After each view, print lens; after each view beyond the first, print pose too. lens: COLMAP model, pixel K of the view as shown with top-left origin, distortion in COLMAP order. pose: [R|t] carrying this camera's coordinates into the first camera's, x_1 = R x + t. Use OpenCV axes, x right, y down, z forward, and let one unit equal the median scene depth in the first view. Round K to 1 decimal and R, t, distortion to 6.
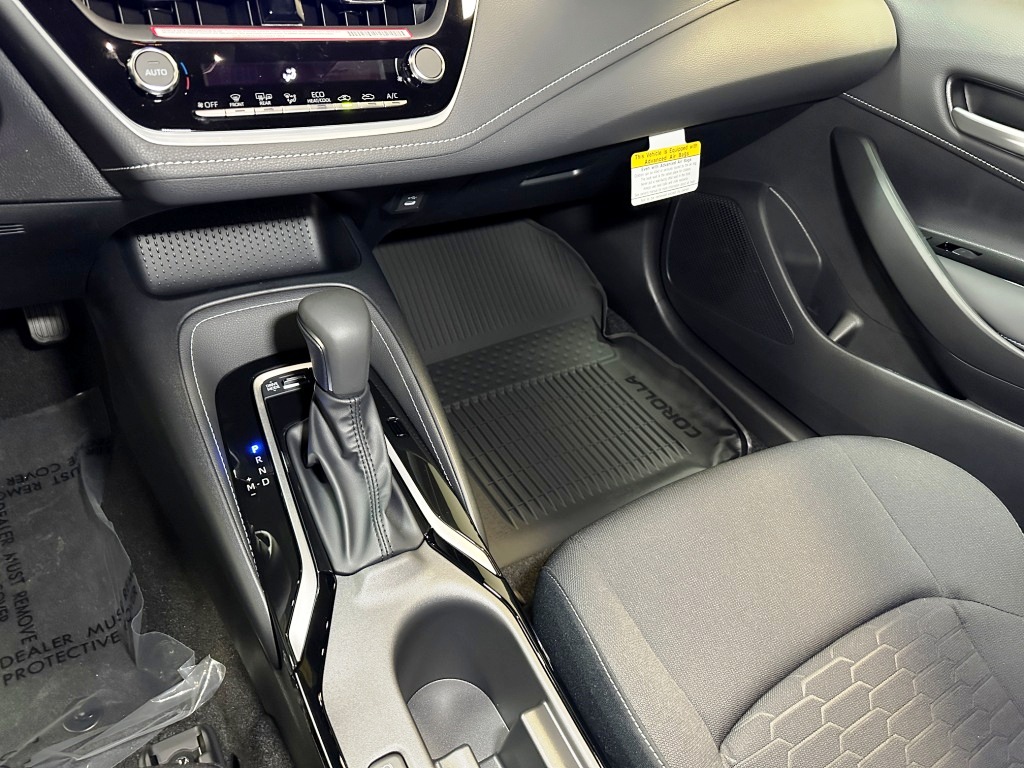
lens RADIAL K [[723.7, 0, 512.0], [0, 723.7, 384.0], [0, 0, 1]] dist [-0.003403, -0.005604]
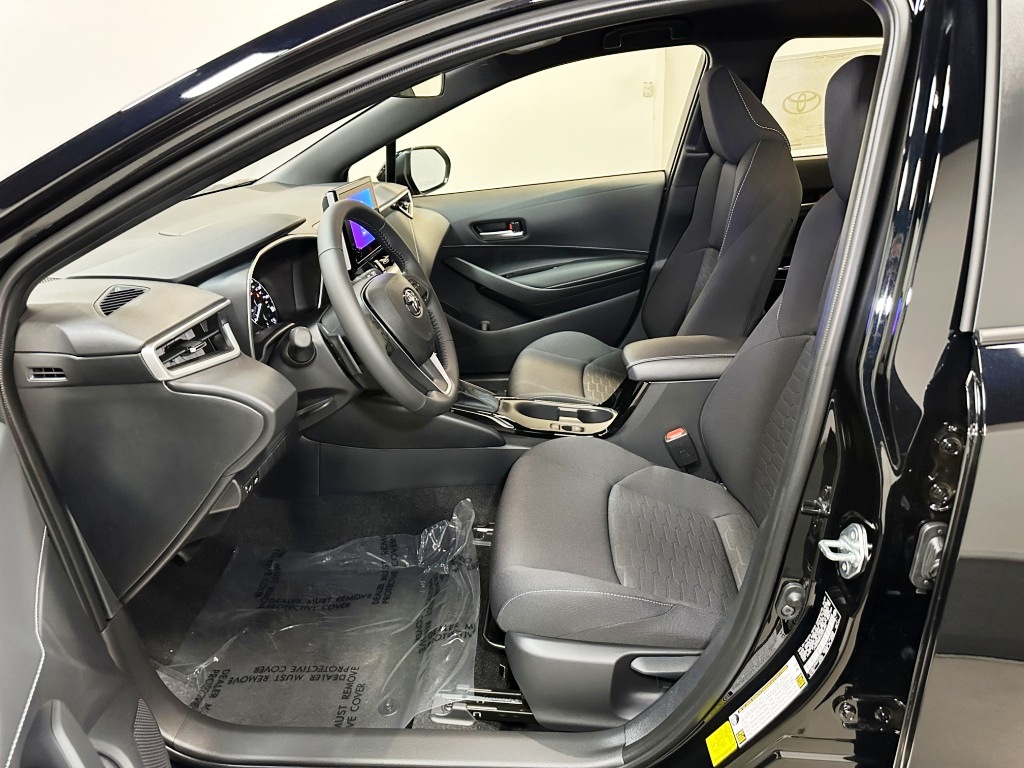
lens RADIAL K [[722.2, 0, 519.5], [0, 722.2, 371.0], [0, 0, 1]] dist [0.074667, -0.137003]
pose [[0.562114, -0.454933, 0.690698, -1.513710], [0.629329, 0.777139, -0.000301, 0.133564], [-0.536631, 0.434846, 0.723143, -0.909041]]
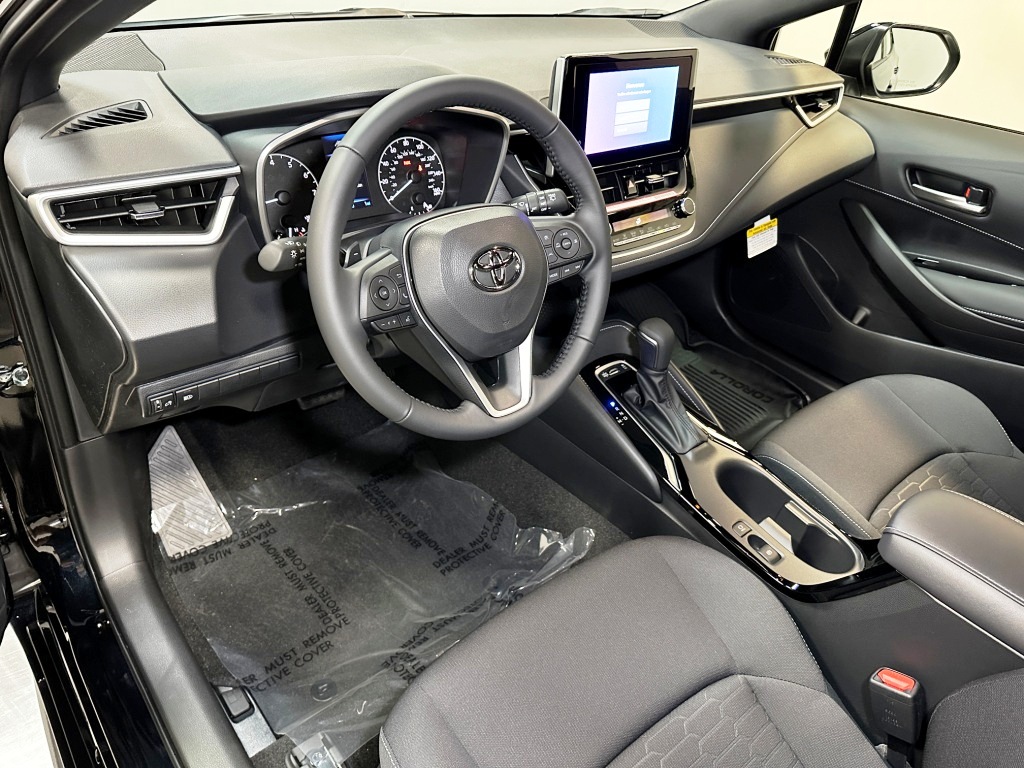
lens RADIAL K [[722.2, 0, 519.5], [0, 722.2, 371.0], [0, 0, 1]] dist [0.074667, -0.137003]
pose [[0.988991, -0.121802, 0.084027, -0.565752], [0.128525, 0.988485, -0.079864, 0.094529], [-0.073332, 0.089784, 0.993258, -0.693284]]
